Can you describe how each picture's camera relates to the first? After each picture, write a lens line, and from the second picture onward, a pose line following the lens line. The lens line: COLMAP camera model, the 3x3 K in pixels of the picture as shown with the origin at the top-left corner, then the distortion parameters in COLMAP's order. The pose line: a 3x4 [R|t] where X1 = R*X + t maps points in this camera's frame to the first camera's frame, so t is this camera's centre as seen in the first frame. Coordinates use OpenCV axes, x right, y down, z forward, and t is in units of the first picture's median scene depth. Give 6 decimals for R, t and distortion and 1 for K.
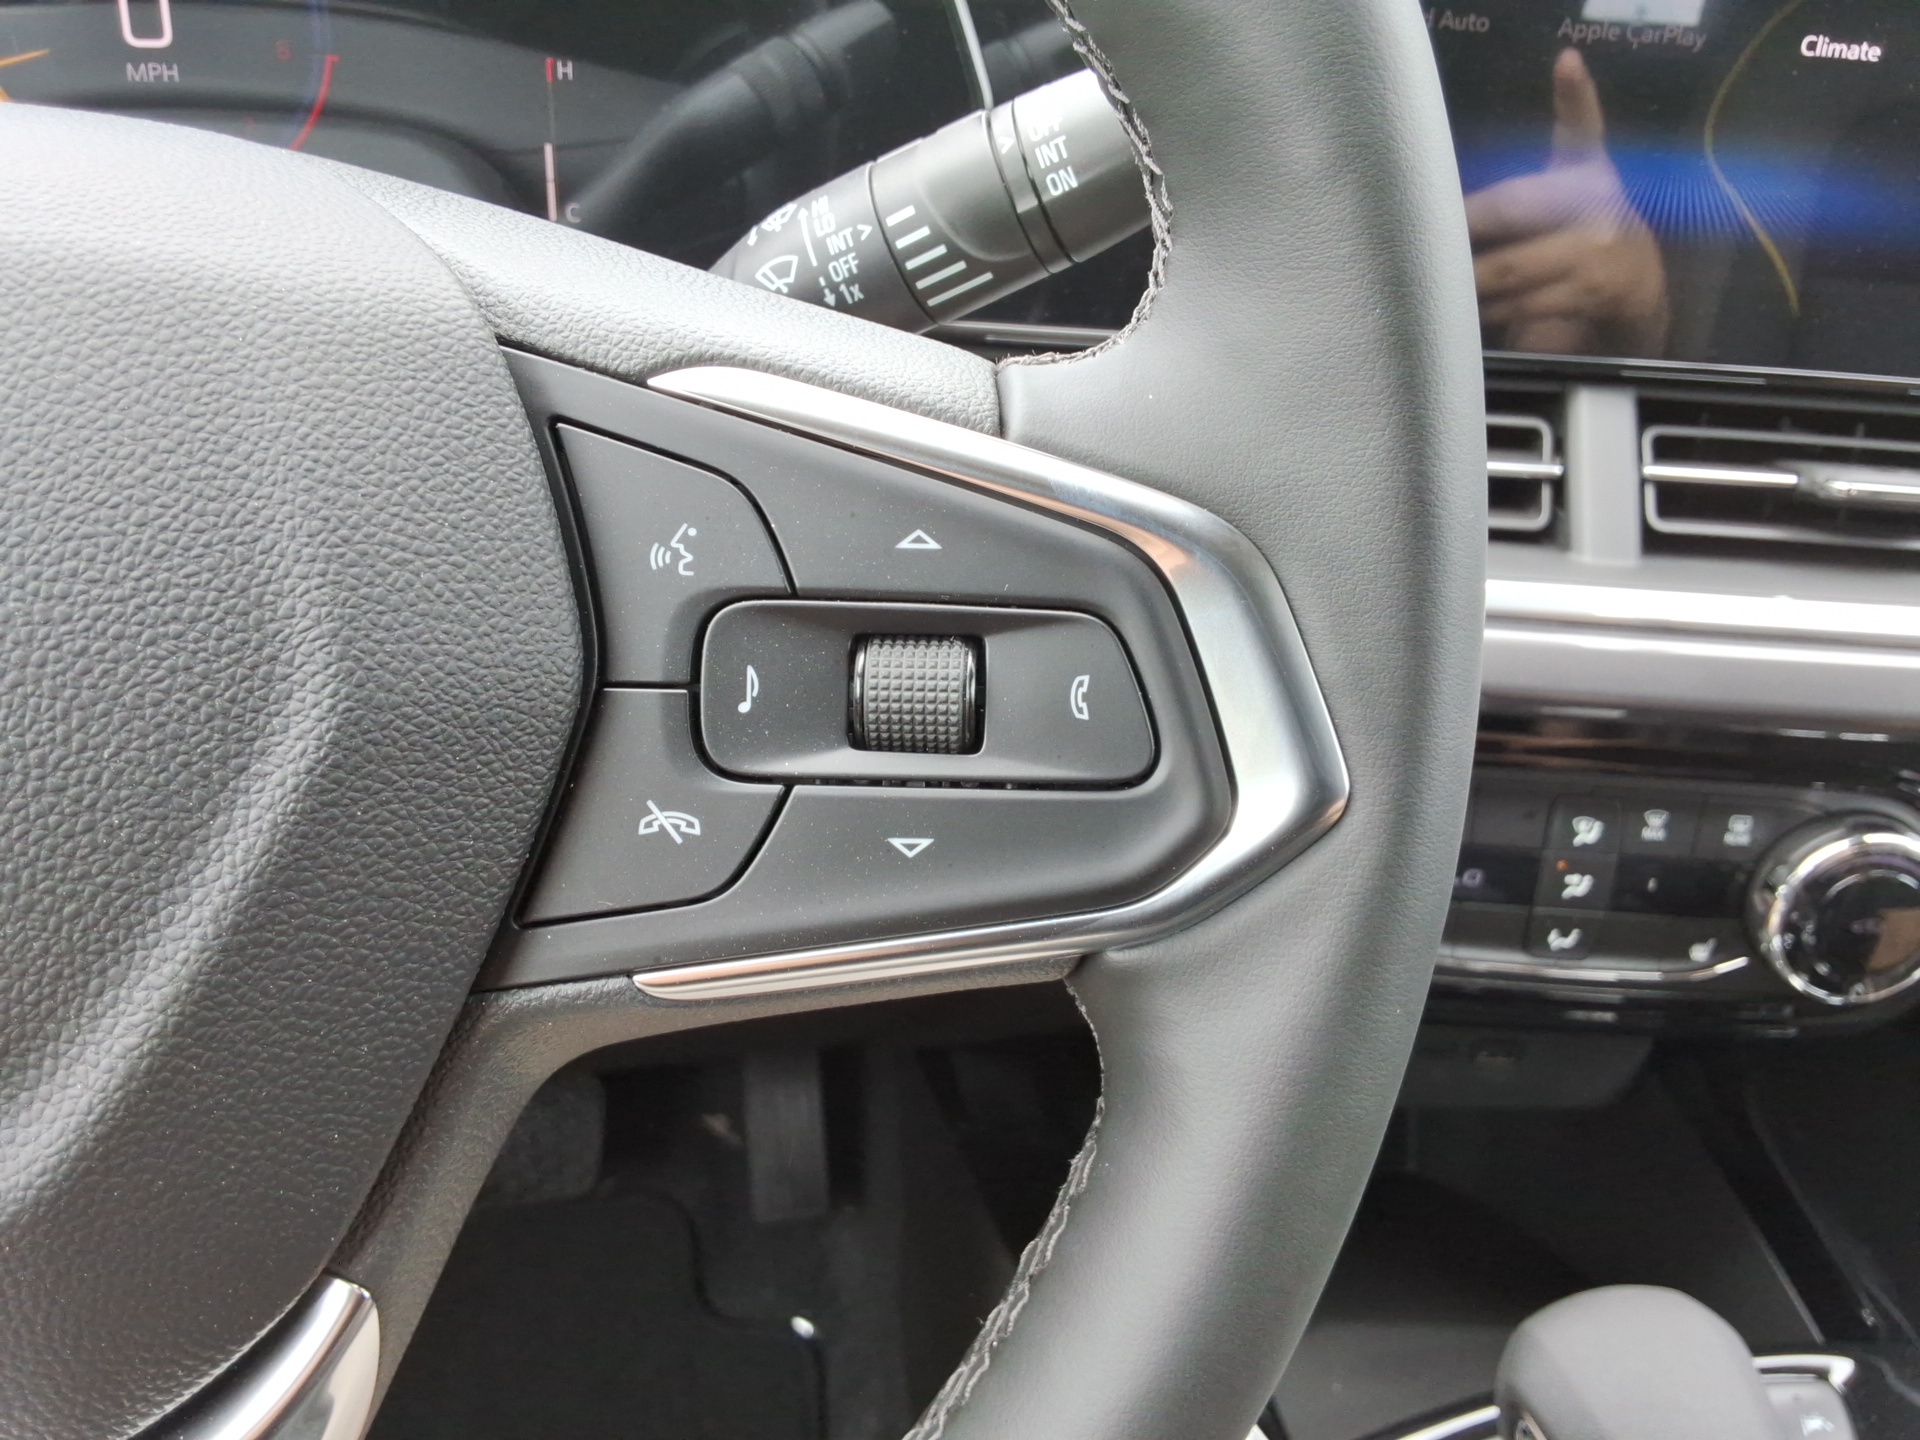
lens RADIAL K [[1574.6, 0, 971.0], [0, 1574.6, 722.9], [0, 0, 1]] dist [0.041406, -0.000835]
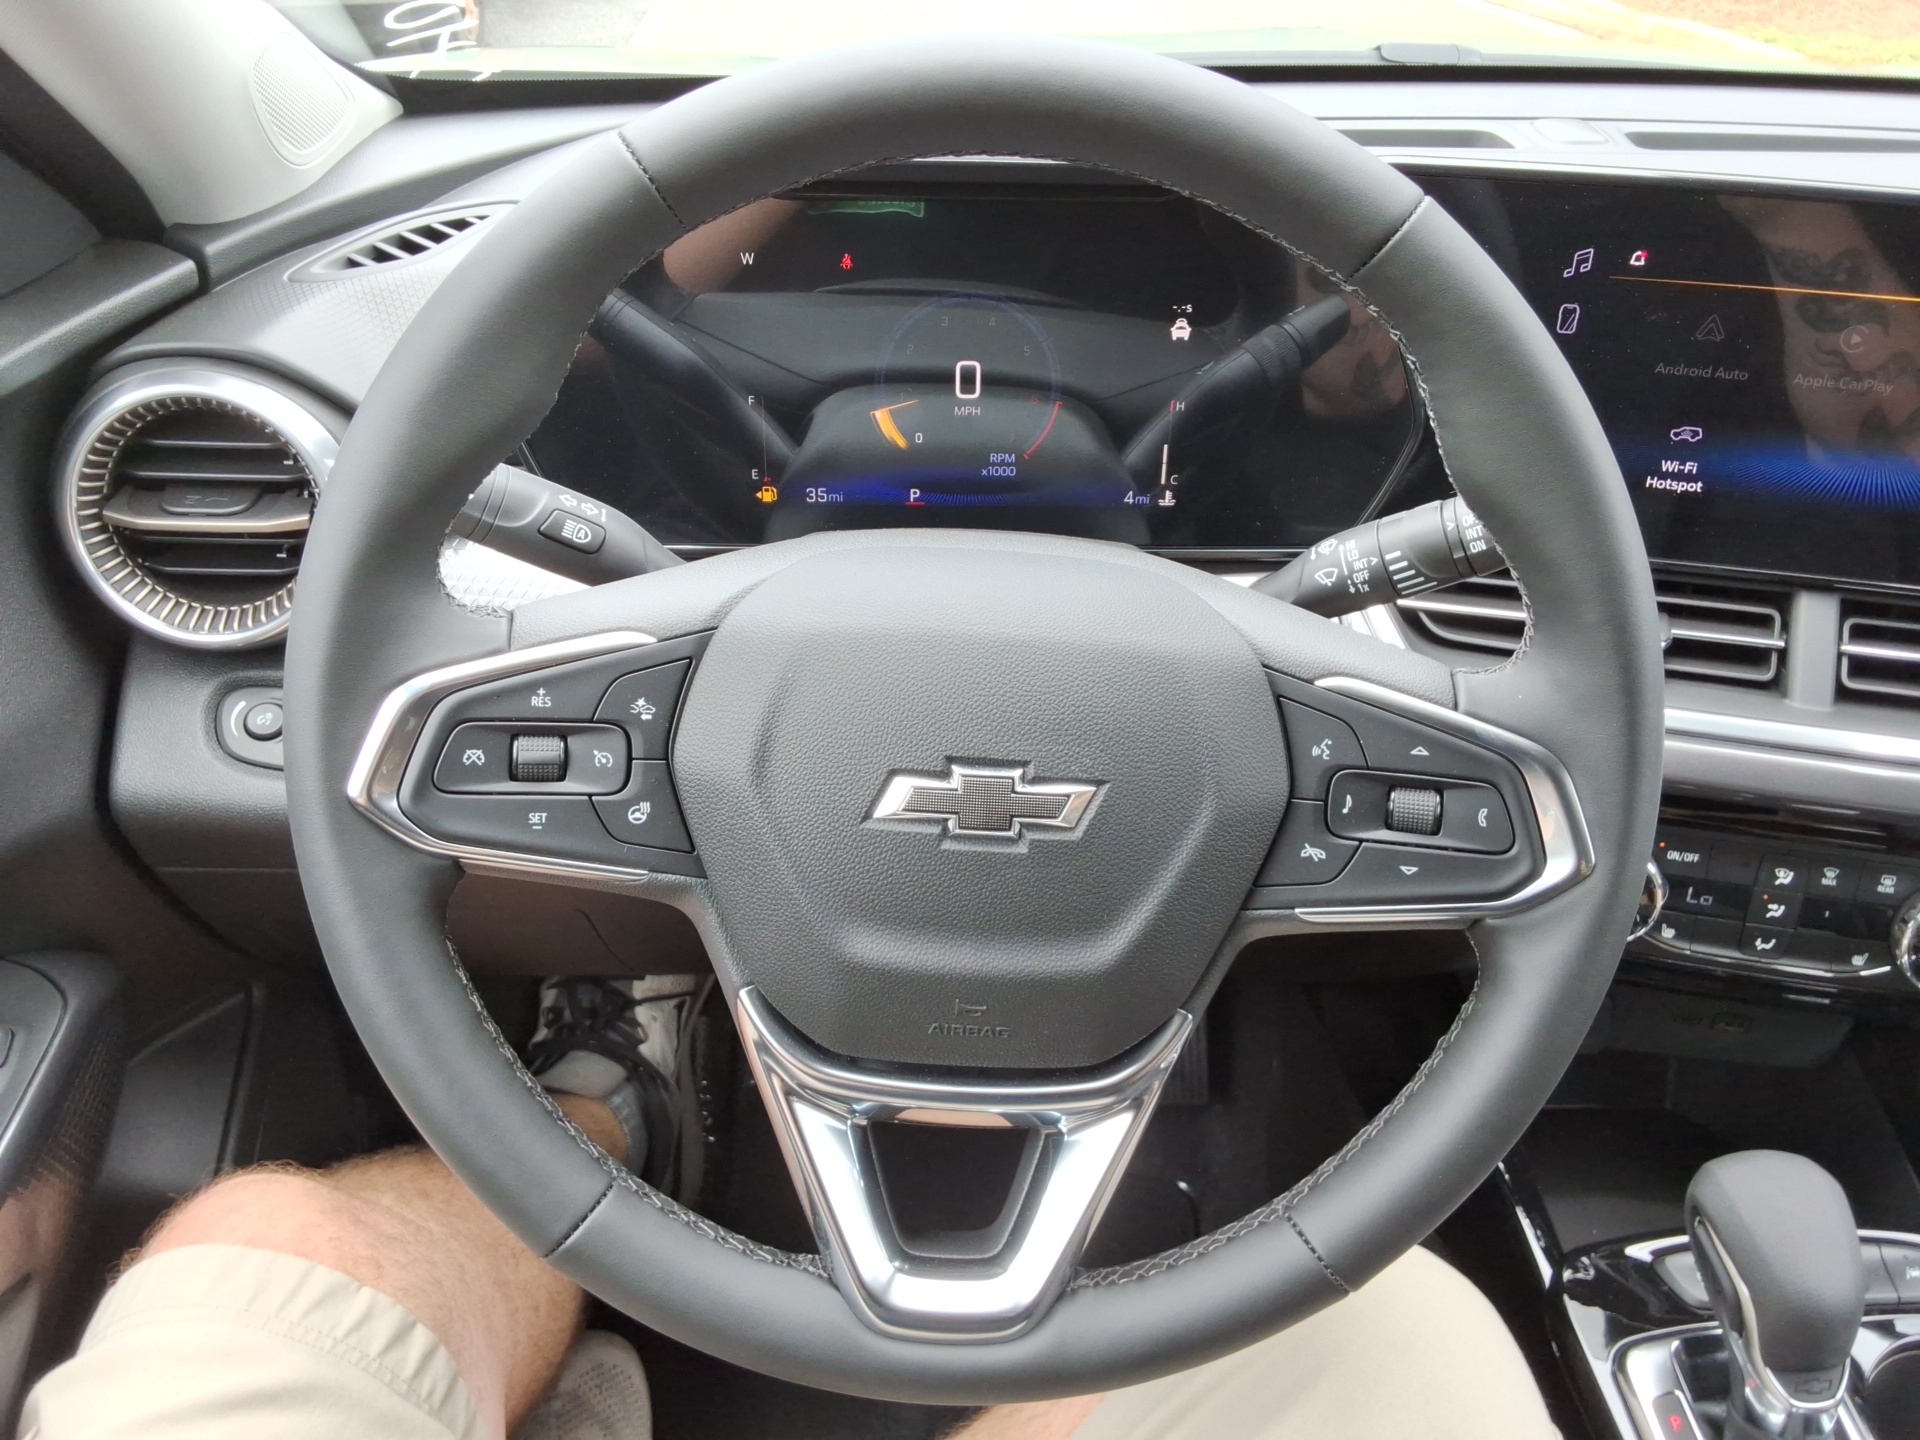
lens RADIAL K [[1548.1, 0, 972.7], [0, 1548.1, 702.6], [0, 0, 1]] dist [0.133114, -0.232092]
pose [[0.979696, 0.066430, -0.189165, -0.179634], [-0.063790, 0.997763, 0.020019, -0.132449], [0.190072, -0.007546, 0.981741, -1.082378]]
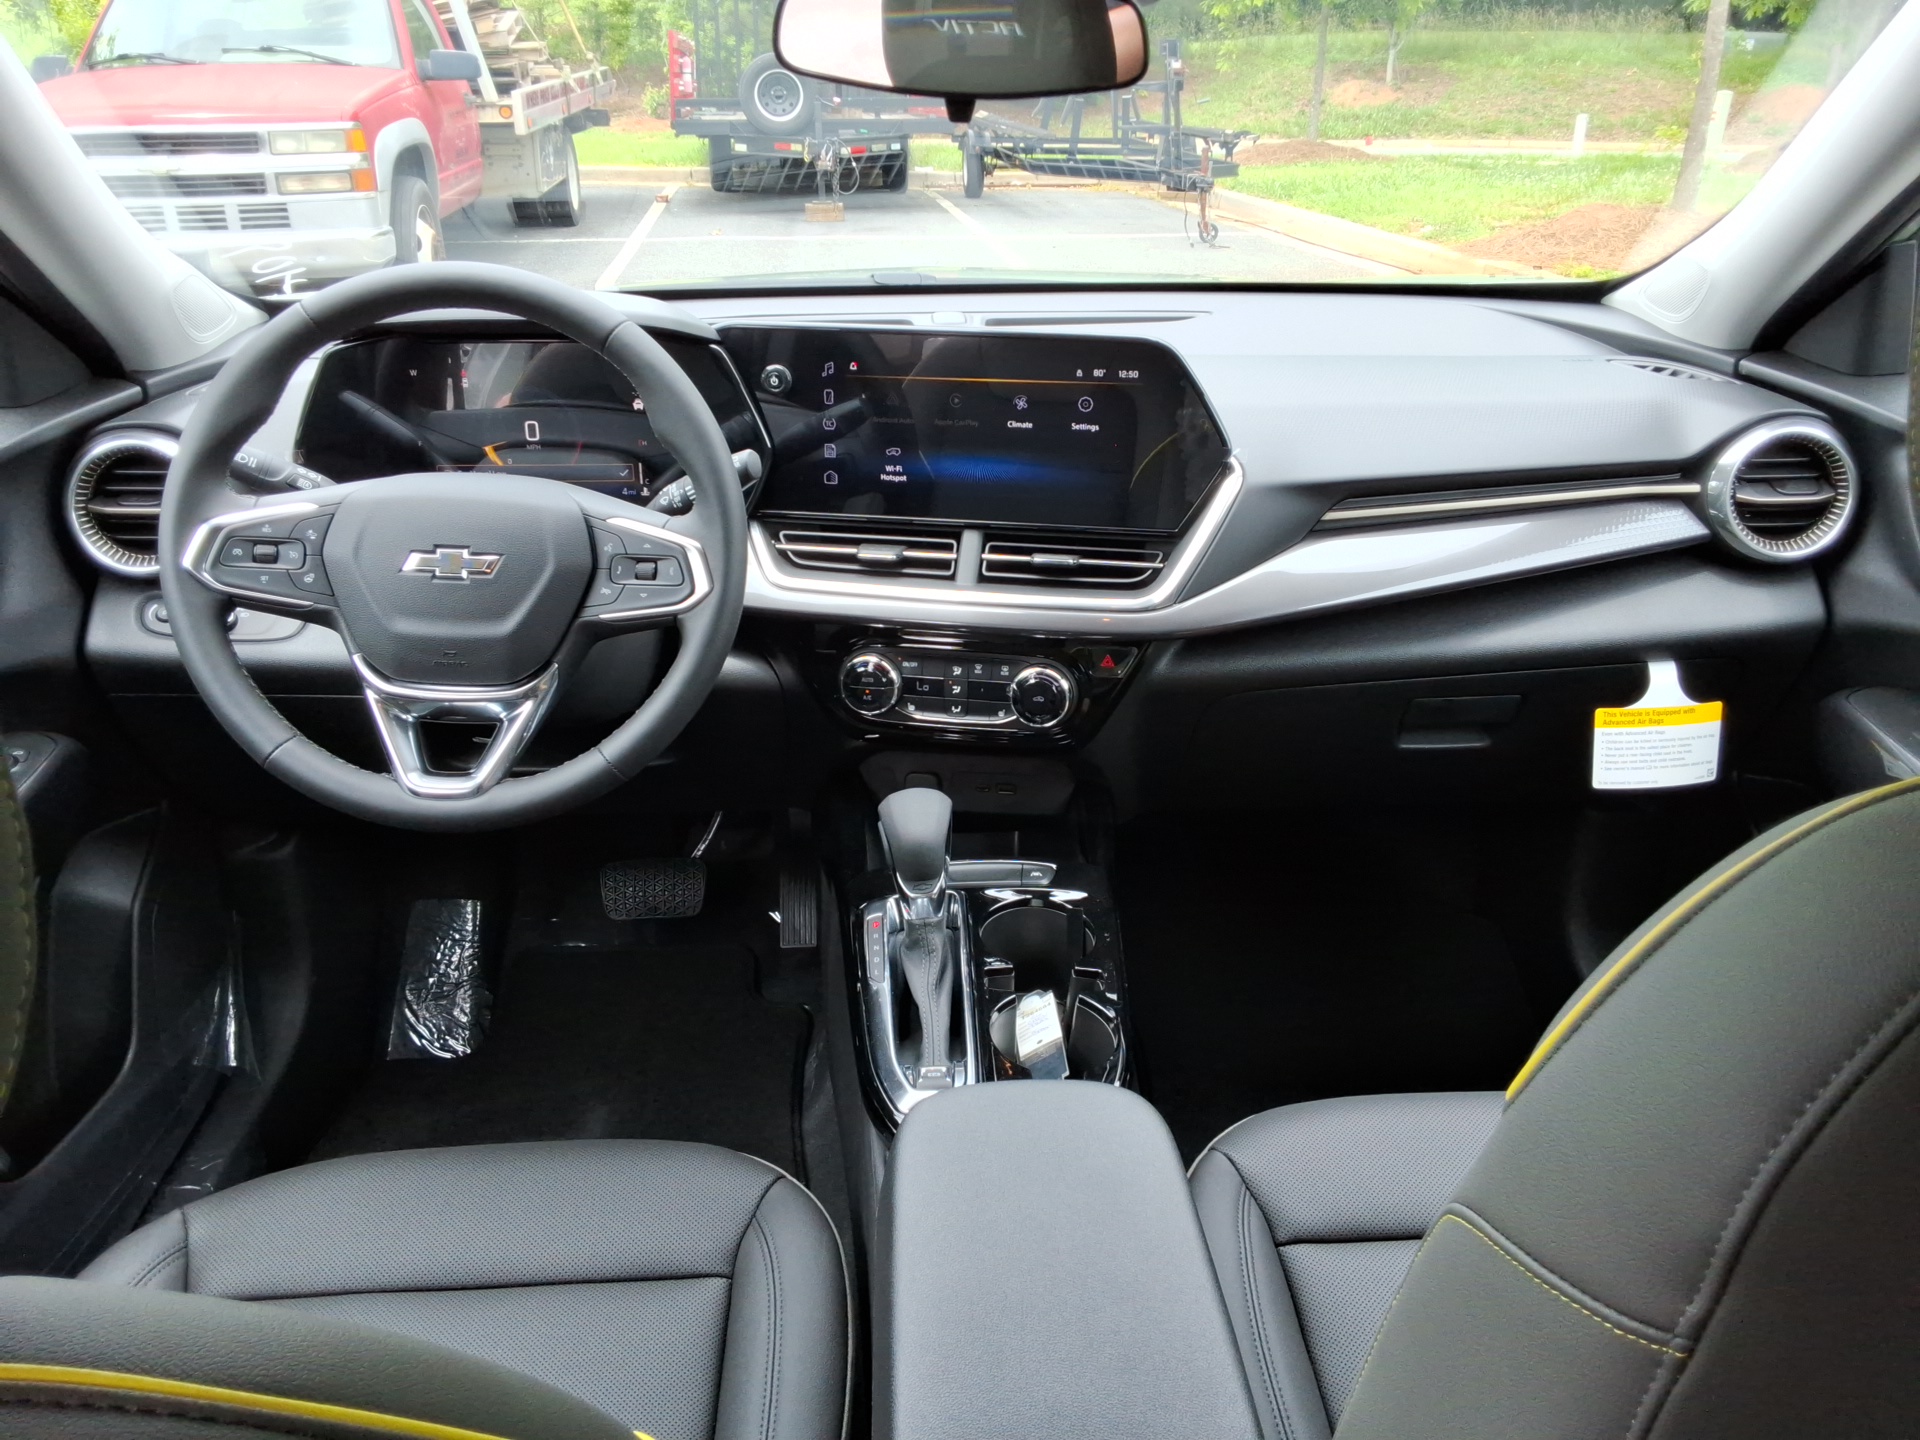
lens RADIAL K [[1548.1, 0, 972.7], [0, 1548.1, 702.6], [0, 0, 1]] dist [0.133114, -0.232092]
pose [[0.982917, 0.009008, -0.183826, 1.542418], [-0.032275, 0.991760, -0.123979, 0.794363], [0.181195, 0.127794, 0.975109, -3.042018]]
